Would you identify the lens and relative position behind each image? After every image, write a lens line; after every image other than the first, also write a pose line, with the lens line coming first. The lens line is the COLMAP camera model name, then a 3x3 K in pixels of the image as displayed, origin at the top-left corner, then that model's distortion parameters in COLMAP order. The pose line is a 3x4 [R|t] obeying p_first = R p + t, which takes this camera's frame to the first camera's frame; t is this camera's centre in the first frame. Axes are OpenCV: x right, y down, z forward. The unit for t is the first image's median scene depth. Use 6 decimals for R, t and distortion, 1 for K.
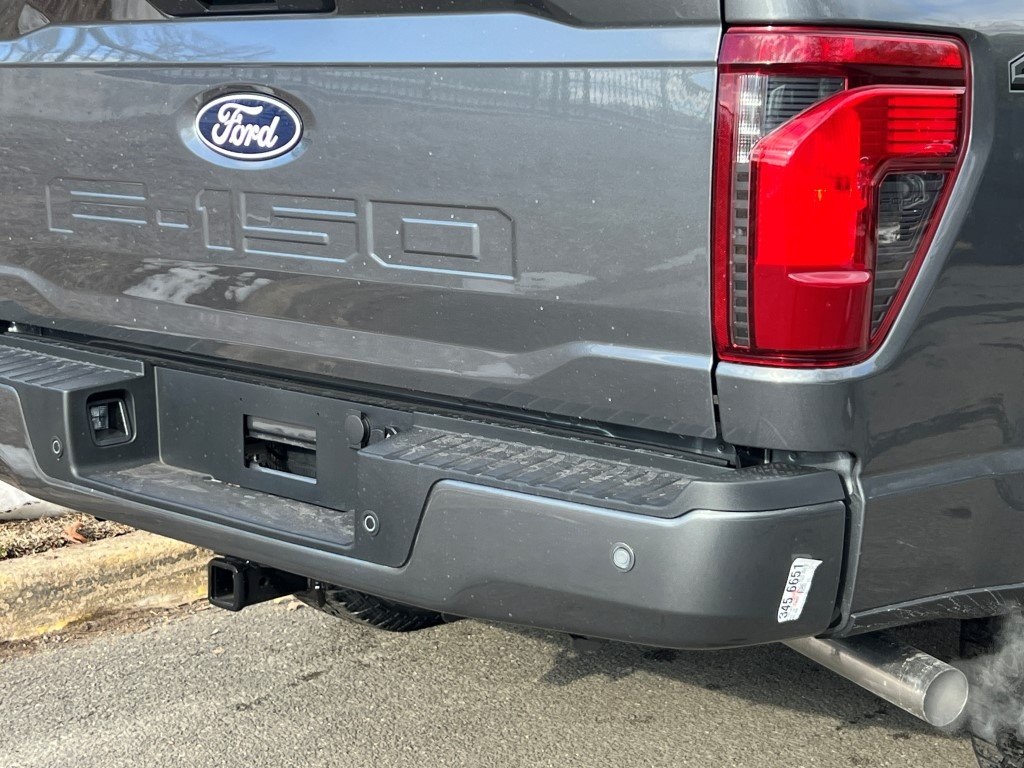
lens RADIAL K [[1775.4, 0, 519.1], [0, 1775.4, 388.1], [0, 0, 1]] dist [0.205185, 0.000000]
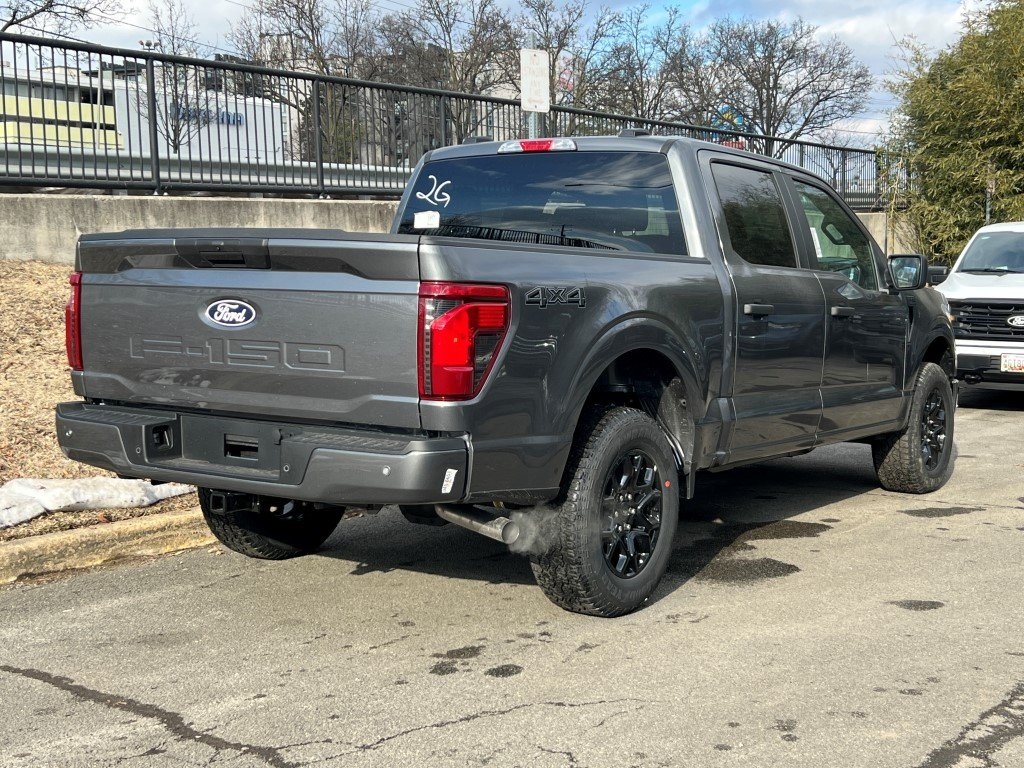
lens RADIAL K [[1365.0, 0, 514.1], [0, 1365.0, 378.1], [0, 0, 1]] dist [0.139635, 0.000000]
pose [[0.989524, 0.000173, 0.144365, -0.040910], [0.012668, 0.996038, -0.088027, 0.112879], [-0.143808, 0.088933, 0.985601, -0.898273]]
